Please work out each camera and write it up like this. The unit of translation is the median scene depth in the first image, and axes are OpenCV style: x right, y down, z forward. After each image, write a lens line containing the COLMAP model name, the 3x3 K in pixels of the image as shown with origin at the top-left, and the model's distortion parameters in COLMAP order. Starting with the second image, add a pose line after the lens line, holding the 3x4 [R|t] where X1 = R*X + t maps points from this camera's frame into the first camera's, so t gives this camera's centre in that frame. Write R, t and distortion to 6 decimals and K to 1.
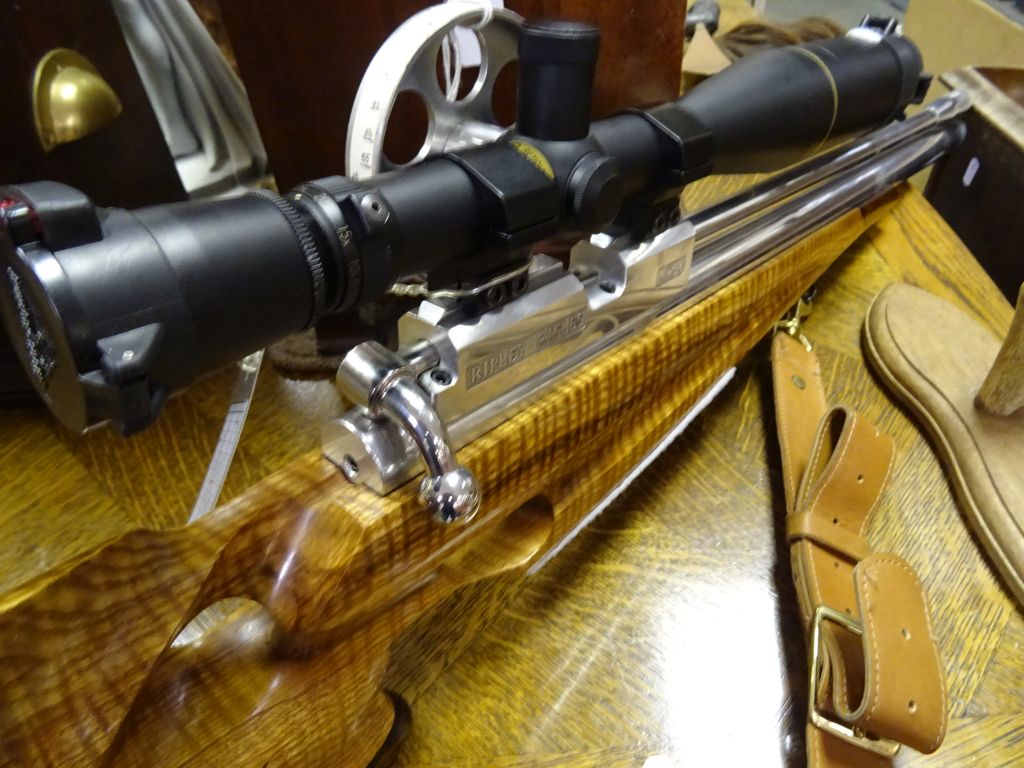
lens RADIAL K [[744.9, 0, 509.1], [0, 744.9, 408.1], [0, 0, 1]] dist [0.000445, -0.017326]
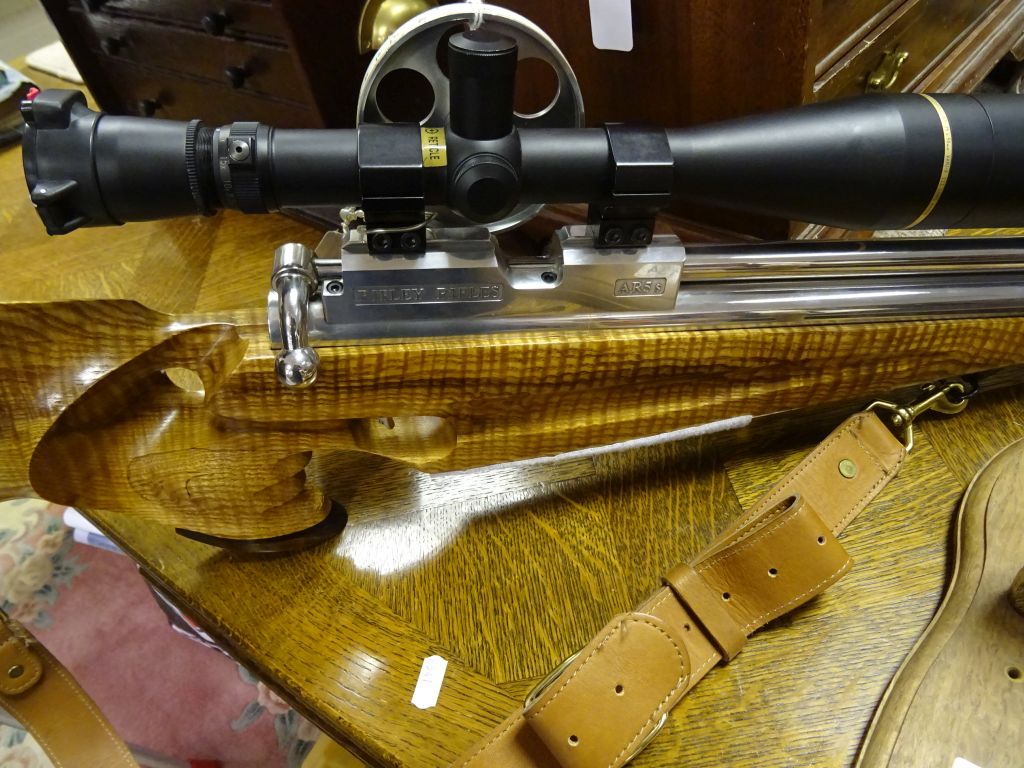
lens RADIAL K [[744.9, 0, 509.1], [0, 744.9, 408.1], [0, 0, 1]] dist [0.000445, -0.017326]
pose [[0.745181, 0.430135, -0.509598, 0.682656], [-0.374585, 0.902212, 0.213776, -0.184828], [0.551717, 0.031586, 0.833433, 0.041463]]
